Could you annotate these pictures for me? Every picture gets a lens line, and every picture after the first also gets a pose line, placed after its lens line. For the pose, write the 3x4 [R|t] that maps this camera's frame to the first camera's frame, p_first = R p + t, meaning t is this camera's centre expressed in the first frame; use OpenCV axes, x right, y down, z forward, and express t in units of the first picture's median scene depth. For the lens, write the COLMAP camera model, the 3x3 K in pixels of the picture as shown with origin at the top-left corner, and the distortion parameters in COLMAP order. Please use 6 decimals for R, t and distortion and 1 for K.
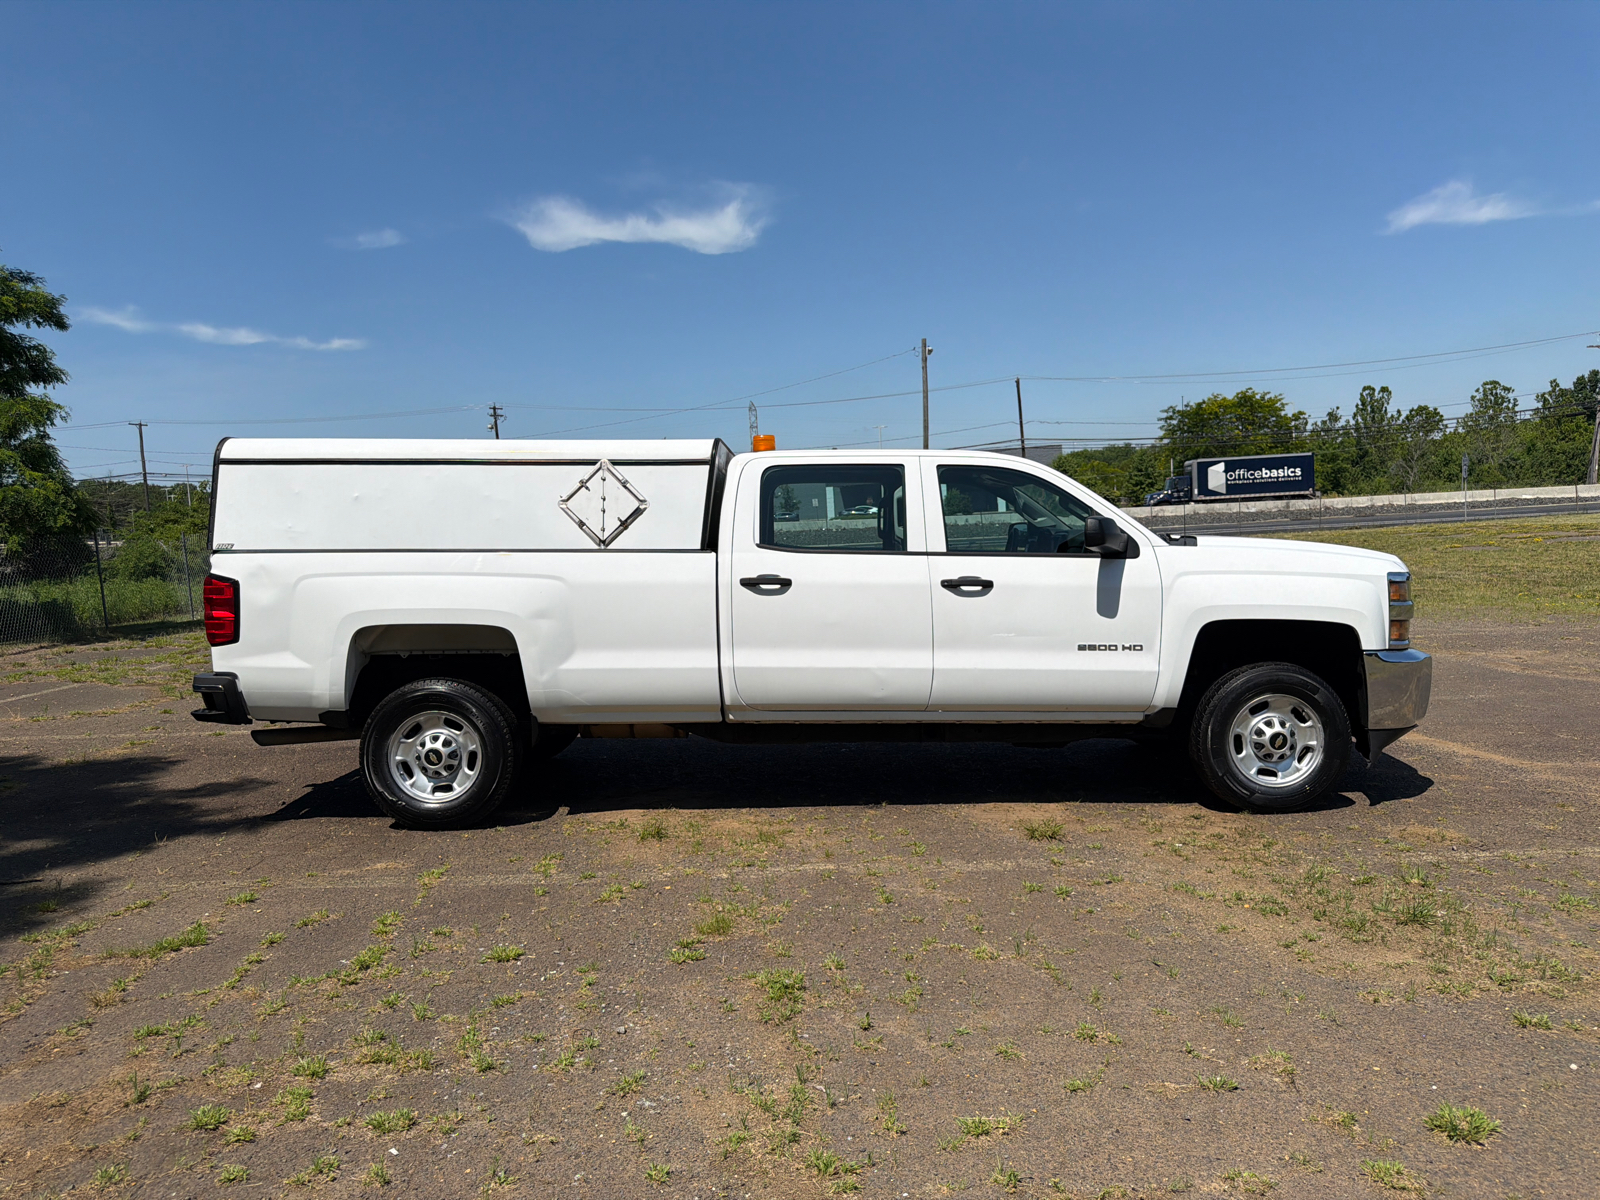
lens RADIAL K [[1136.4, 0, 793.6], [0, 1136.4, 596.3], [0, 0, 1]] dist [0.047945, -0.059635]
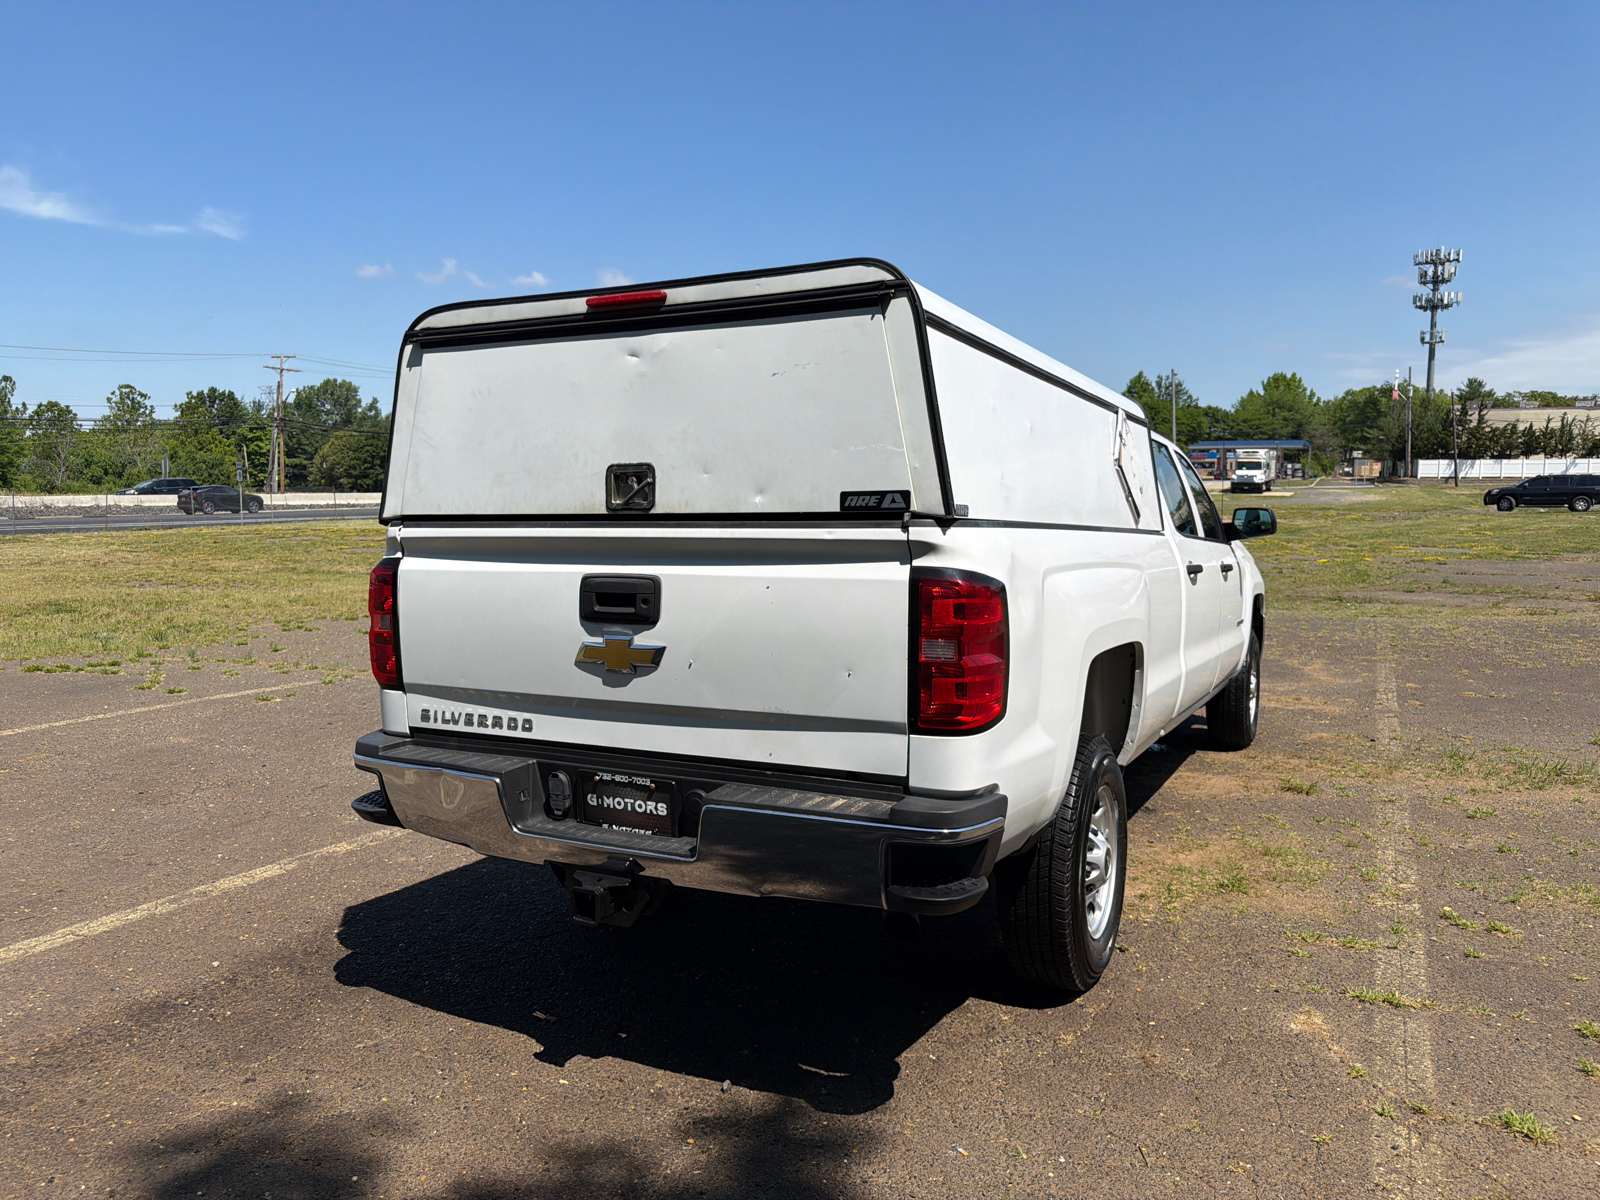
lens RADIAL K [[1136.4, 0, 800.9], [0, 1136.4, 612.5], [0, 0, 1]] dist [0.047945, -0.059635]
pose [[0.444262, -0.047425, 0.894641, -0.928176], [0.038549, 0.998685, 0.033798, -0.020700], [-0.895067, 0.019472, 0.445506, 0.856287]]
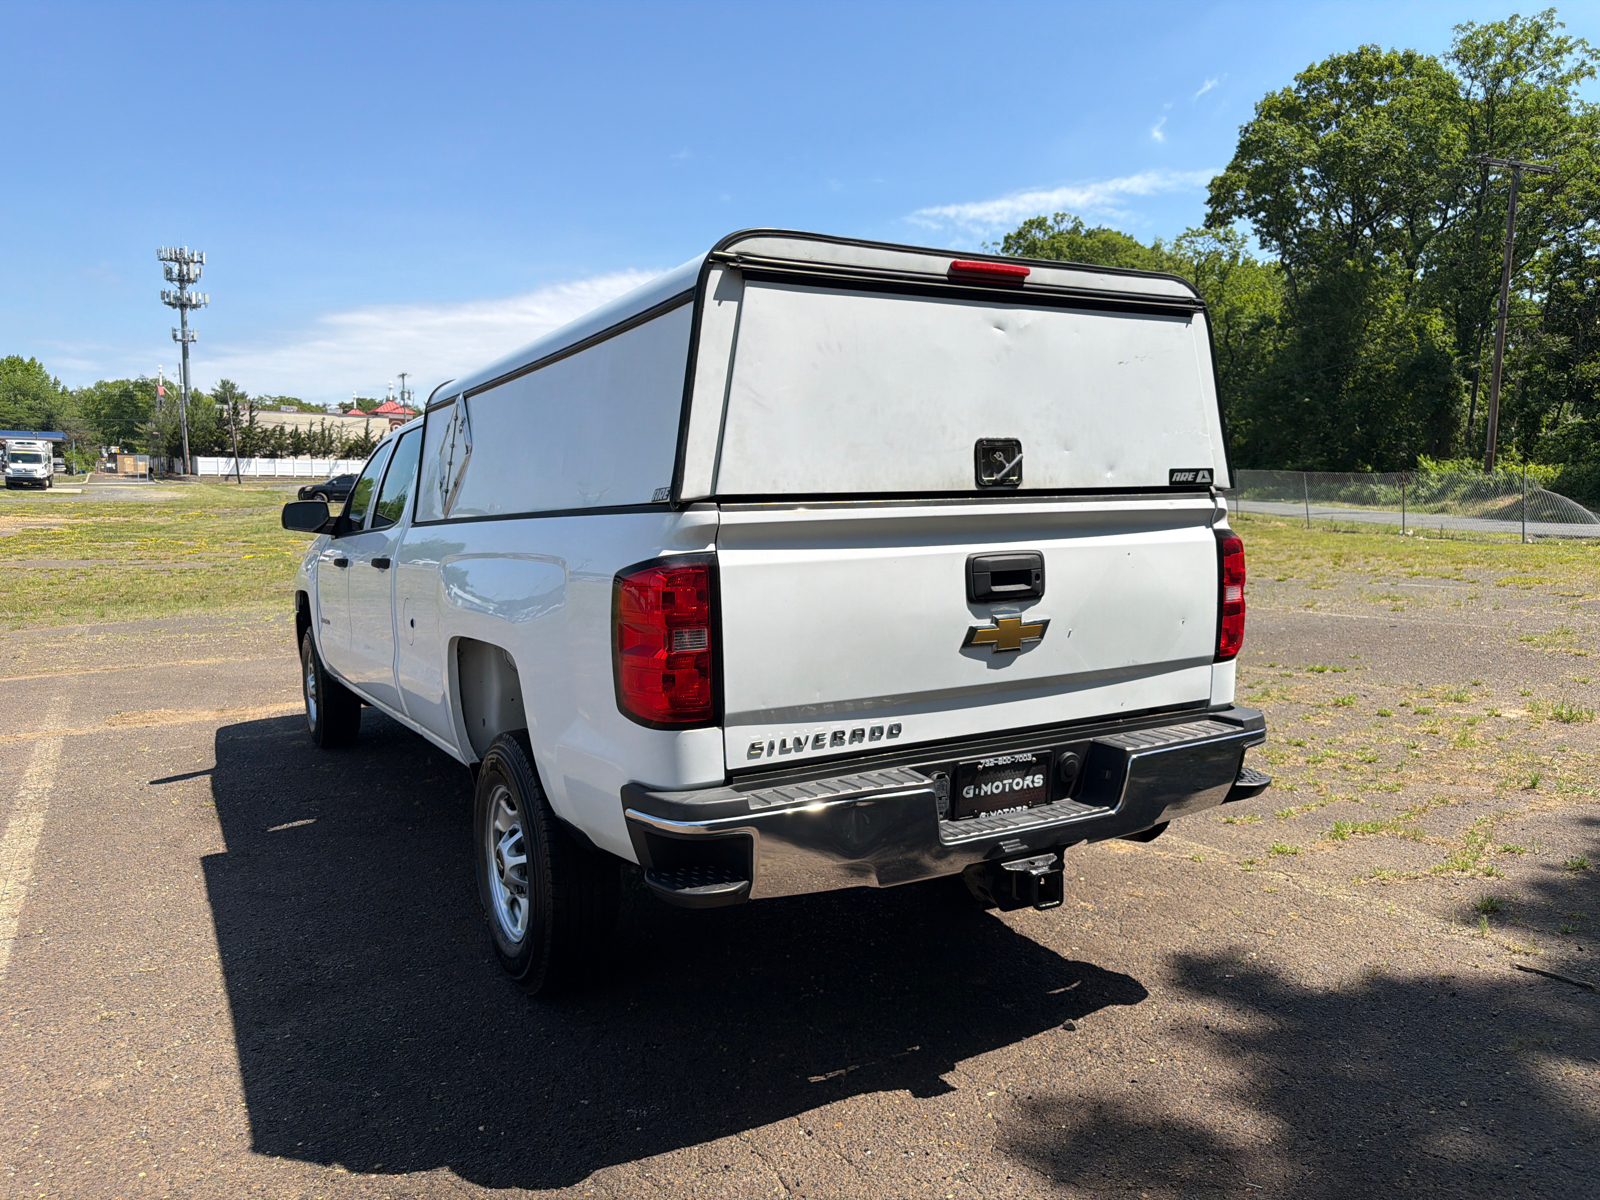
lens RADIAL K [[1136.4, 0, 793.9], [0, 1136.4, 605.5], [0, 0, 1]] dist [0.047945, -0.059635]
pose [[-0.511200, -0.040433, 0.858510, -0.889099], [0.078636, 0.992503, 0.093567, -0.054239], [-0.855857, 0.115342, -0.504188, 1.490033]]
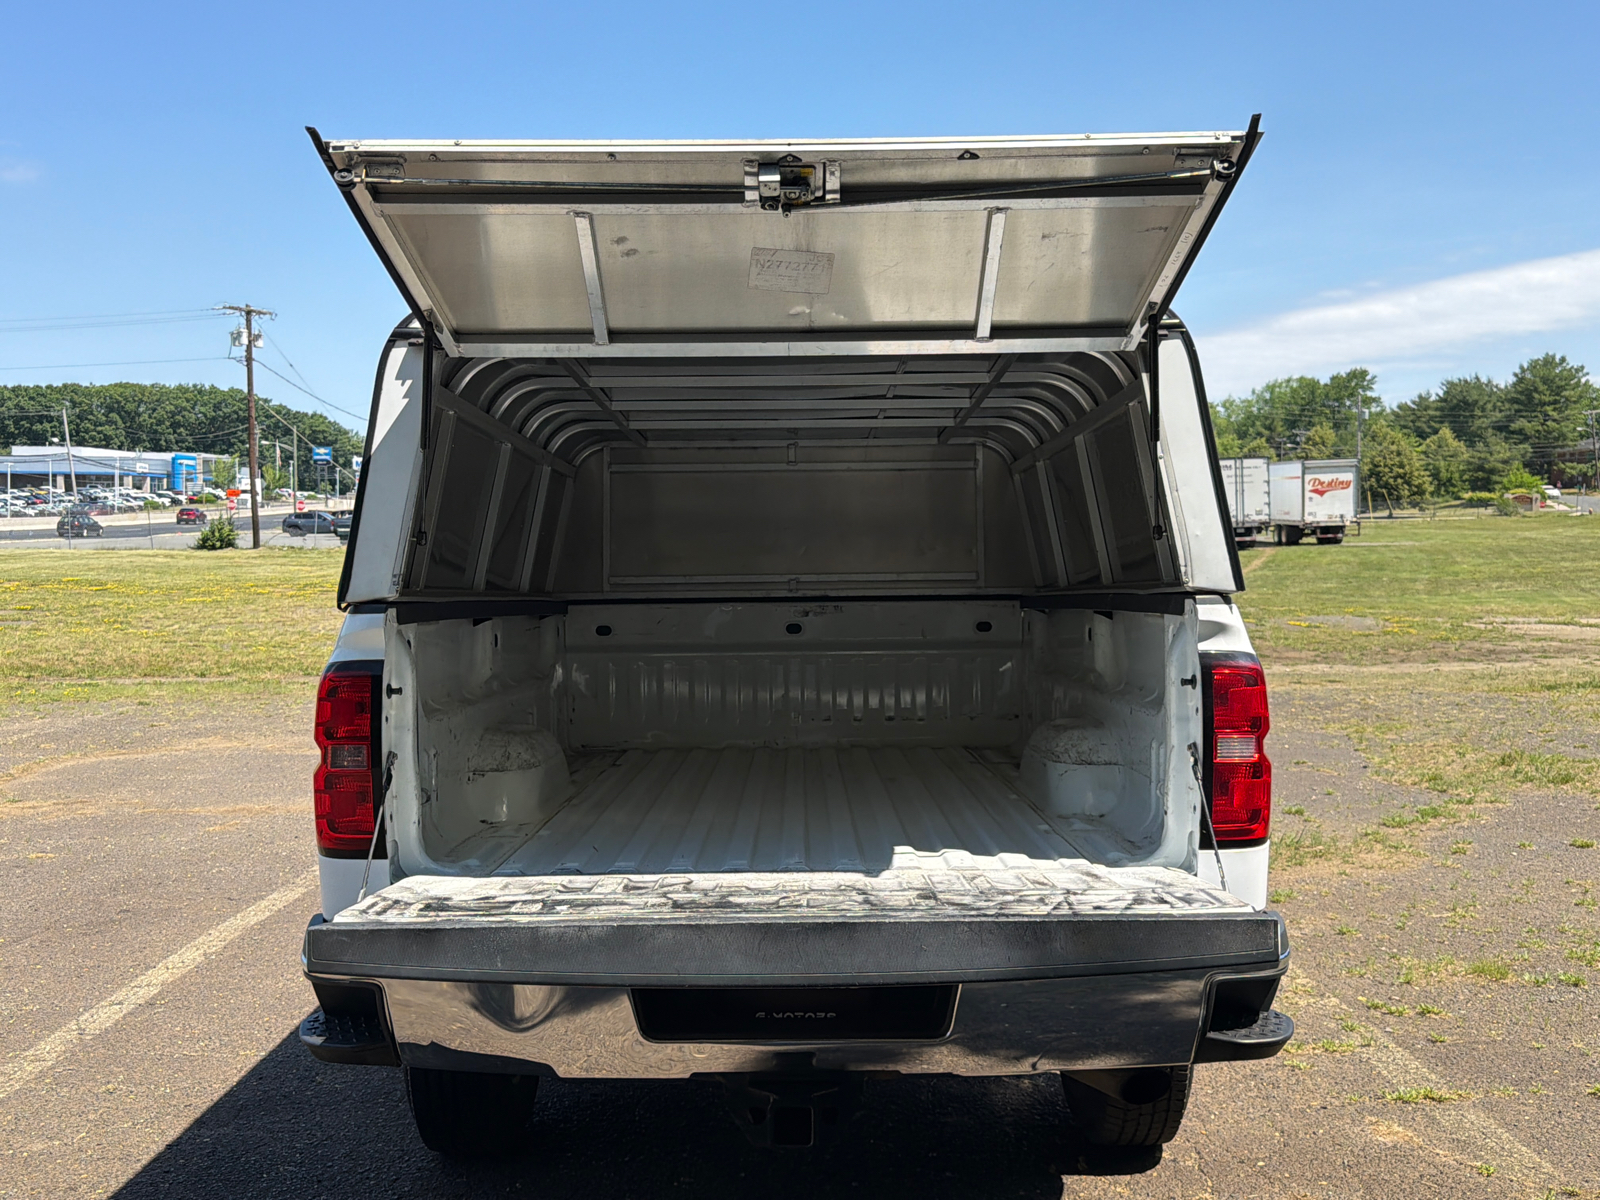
lens RADIAL K [[1570.5, 0, 794.5], [0, 1570.5, 610.9], [0, 0, 1]] dist [0.036959, 0.000000]
pose [[-0.012945, -0.003247, 0.999911, -1.037496], [0.062334, 0.998047, 0.004048, -0.046366], [-0.997971, 0.062380, -0.012717, 1.160770]]
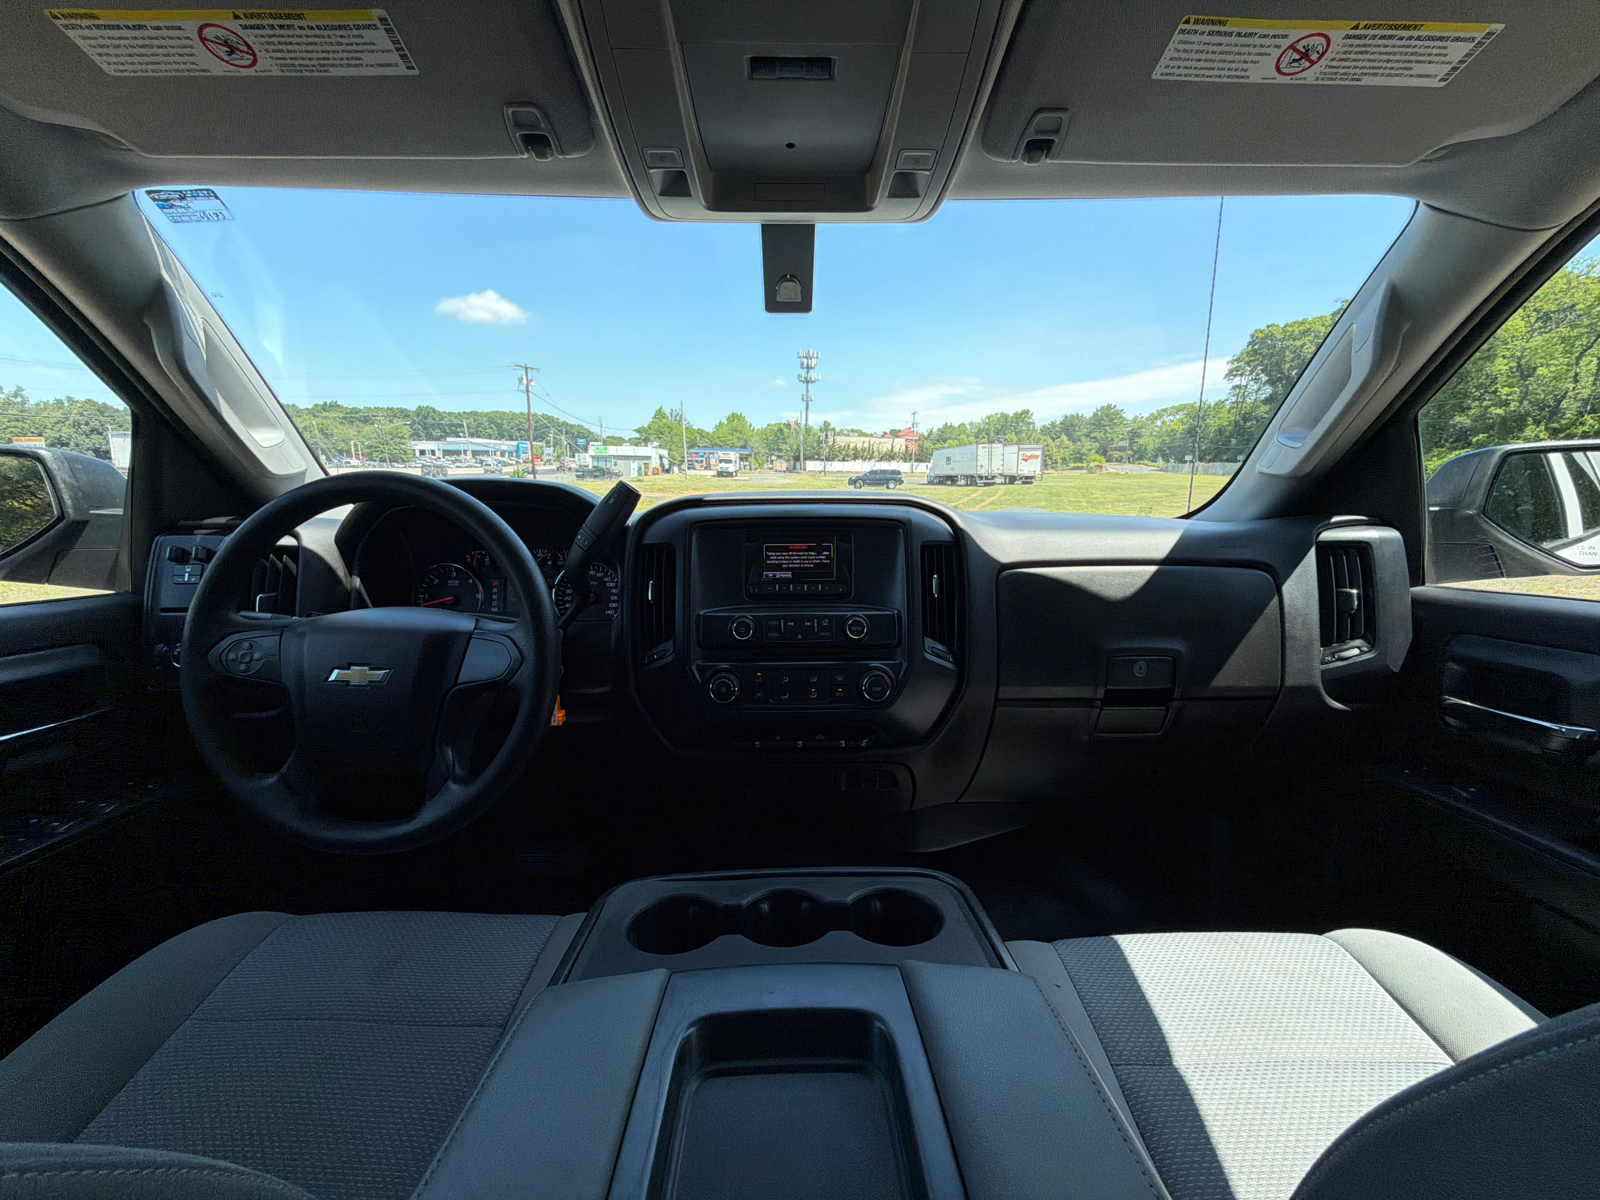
lens RADIAL K [[642.4, 0, 799.4], [0, 642.4, 592.9], [0, 0, 1]] dist [-0.001049, 0.002927]
pose [[-0.035897, -0.128653, 0.991040, 0.115905], [0.054437, 0.989955, 0.130484, -0.059634], [-0.997872, 0.058634, -0.028533, 1.141969]]
